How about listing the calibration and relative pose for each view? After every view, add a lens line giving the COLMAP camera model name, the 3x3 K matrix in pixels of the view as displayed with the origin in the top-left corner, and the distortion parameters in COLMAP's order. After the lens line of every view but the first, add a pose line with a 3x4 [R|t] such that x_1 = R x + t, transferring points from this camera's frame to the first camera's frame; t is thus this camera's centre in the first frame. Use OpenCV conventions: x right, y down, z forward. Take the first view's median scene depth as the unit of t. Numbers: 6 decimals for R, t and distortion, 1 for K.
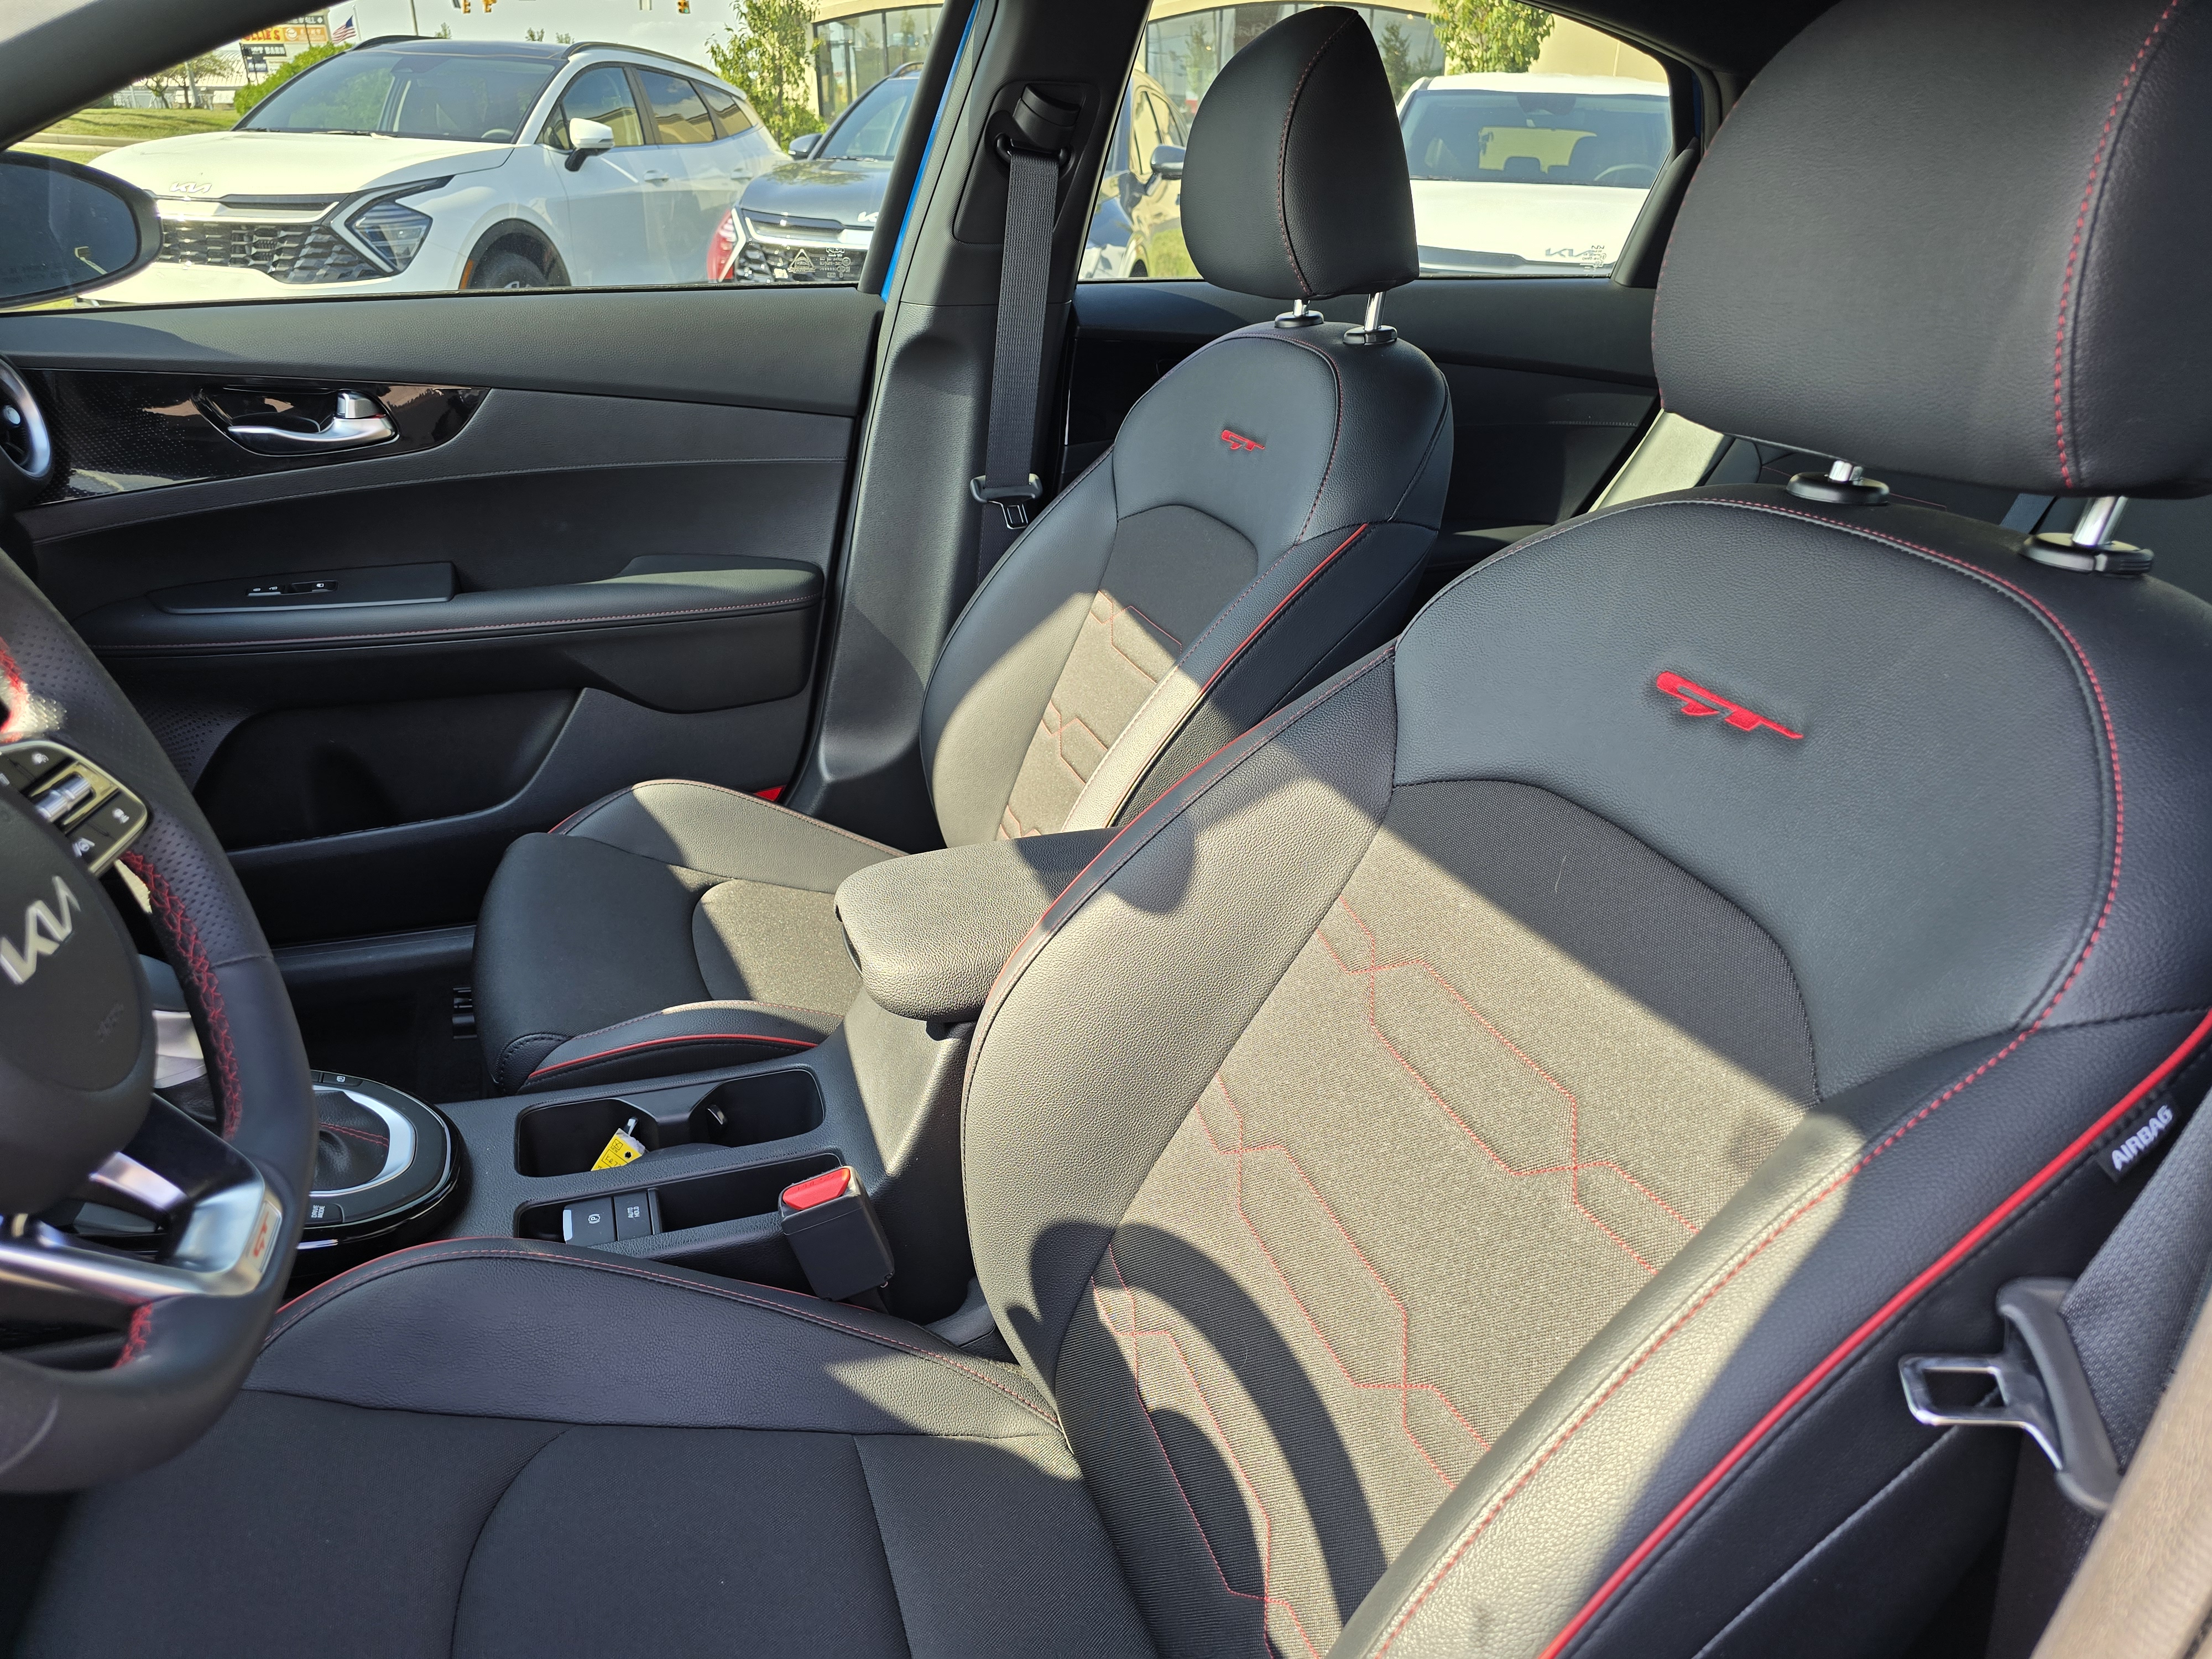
lens RADIAL K [[1505.0, 0, 1106.0], [0, 1505.0, 829.5], [0, 0, 1]] dist [0.062292, -0.065745]
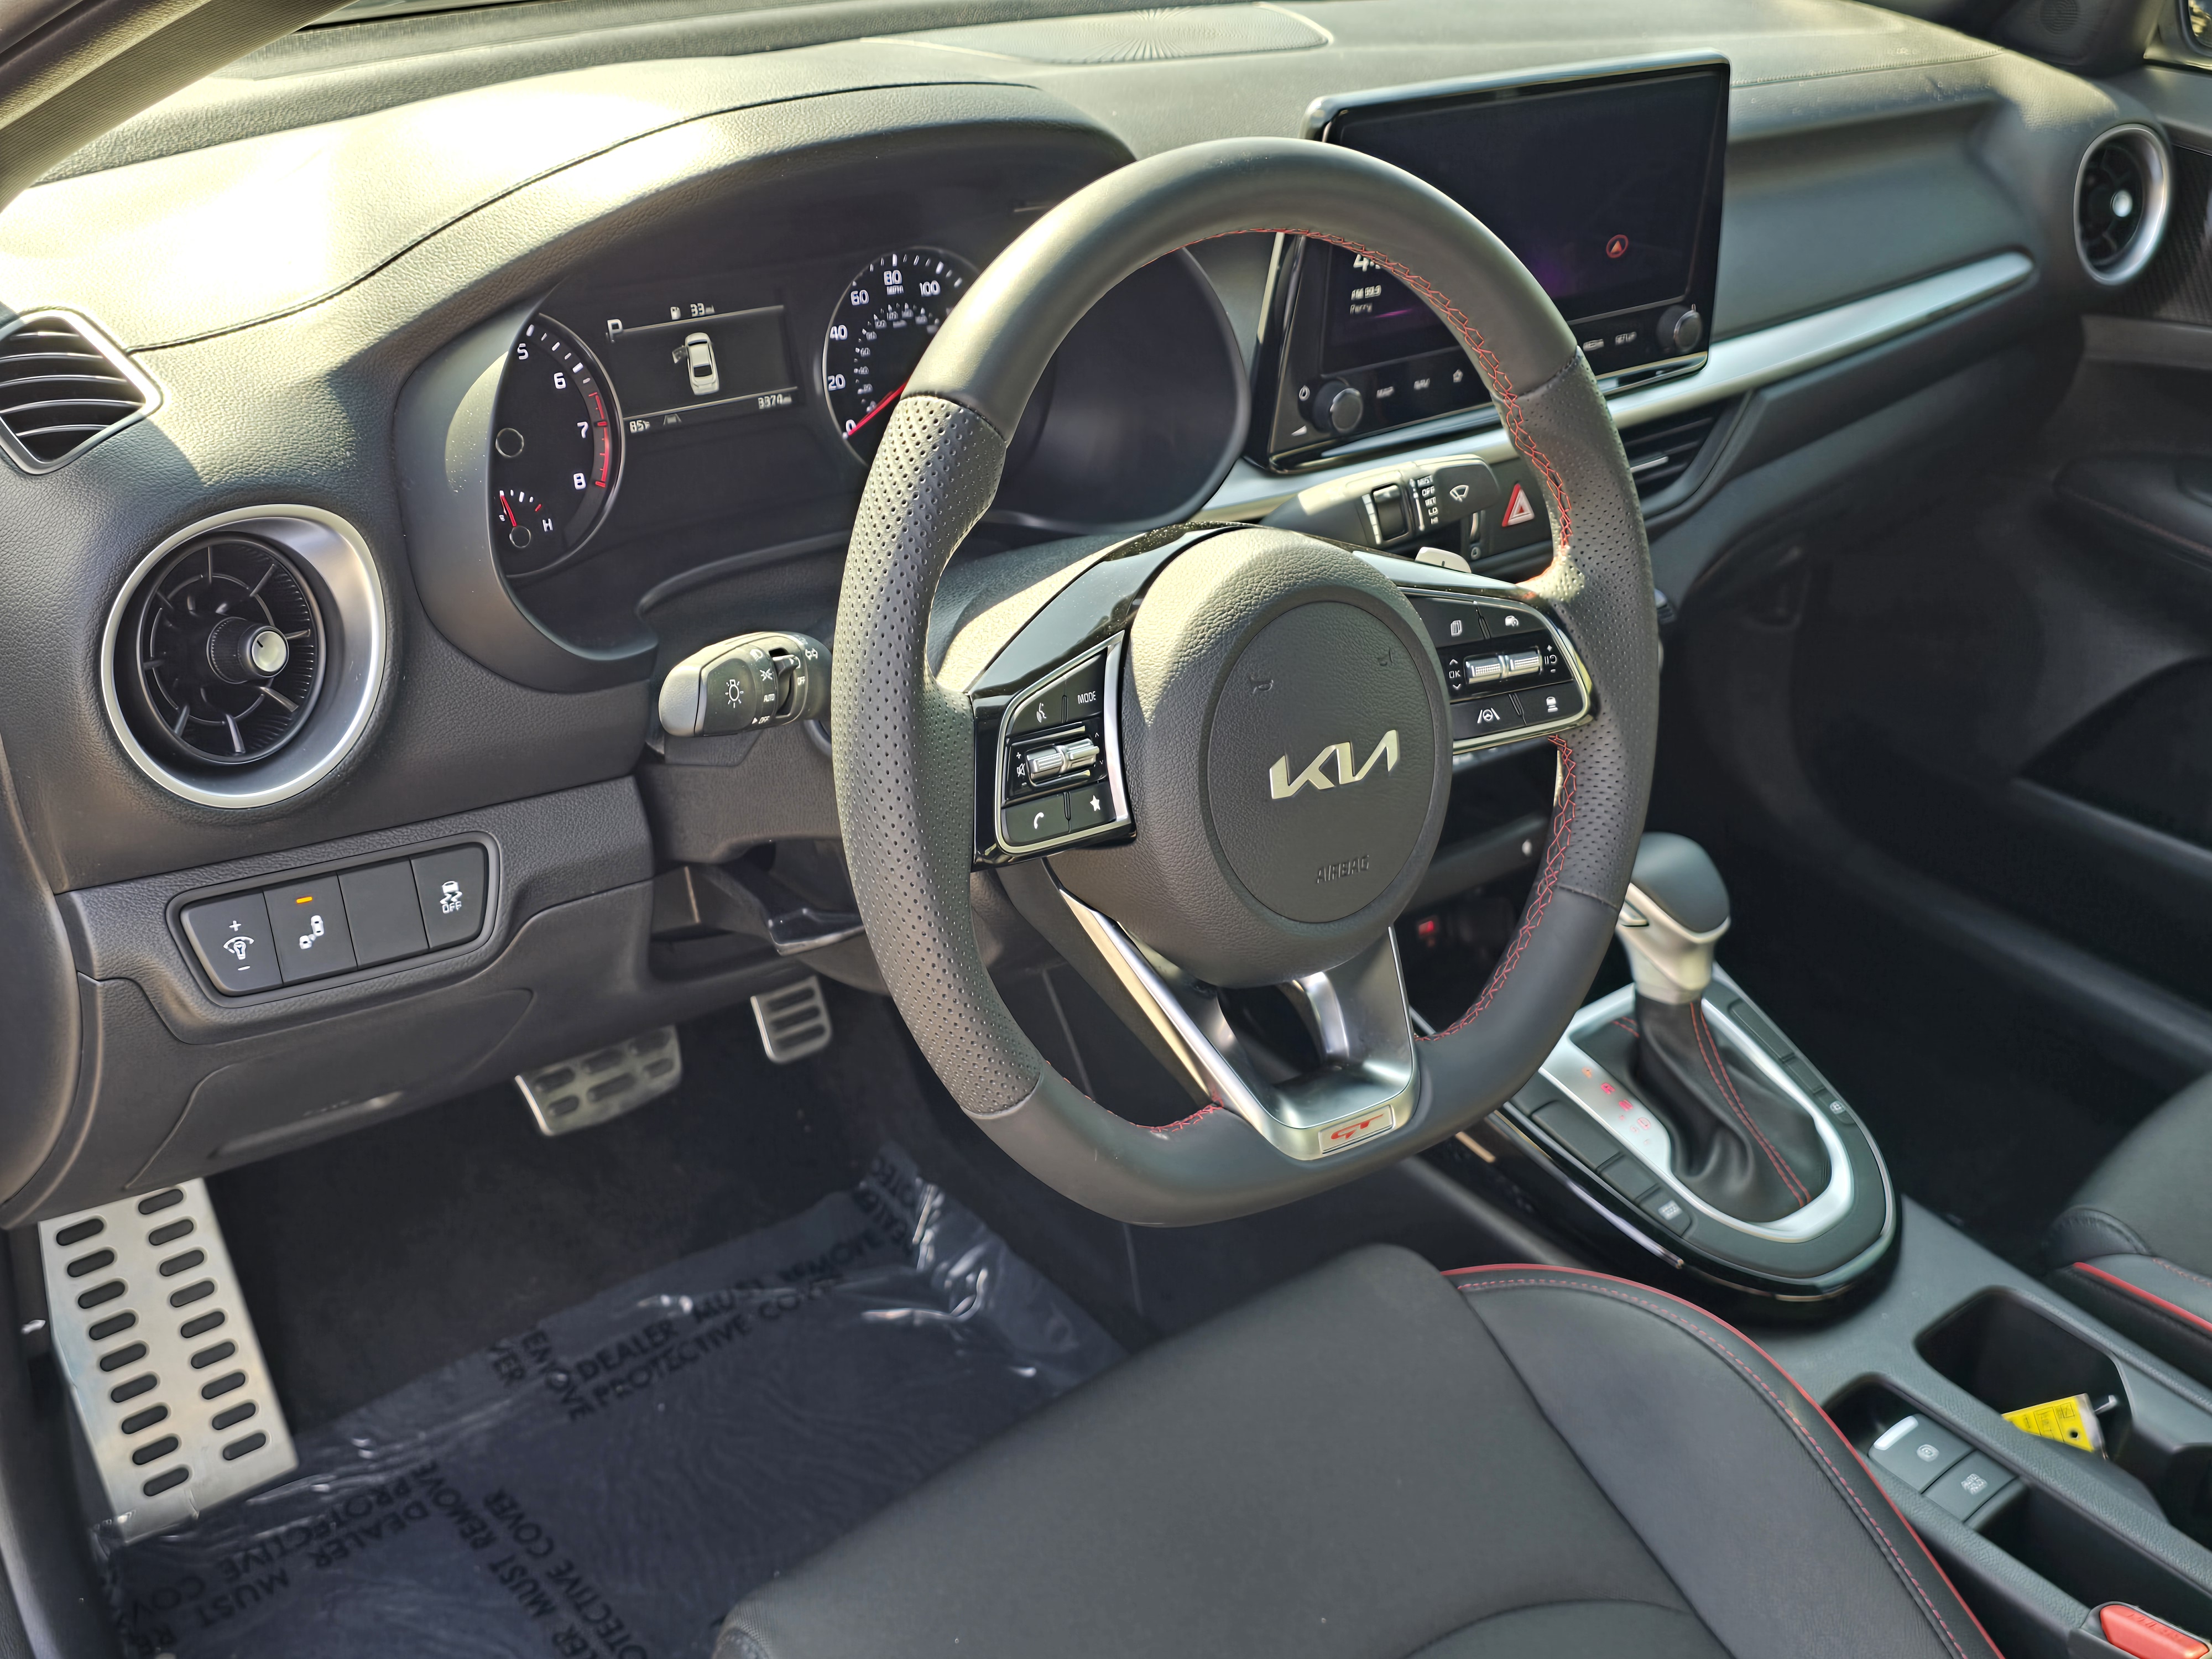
lens RADIAL K [[2371.6, 0, 1066.2], [0, 2371.6, 841.4], [0, 0, 1]] dist [0.147302, -0.294177]
pose [[0.362428, 0.459668, -0.810772, 0.293347], [-0.432673, 0.853477, 0.290468, -0.139821], [0.825494, 0.245525, 0.508210, 0.002003]]
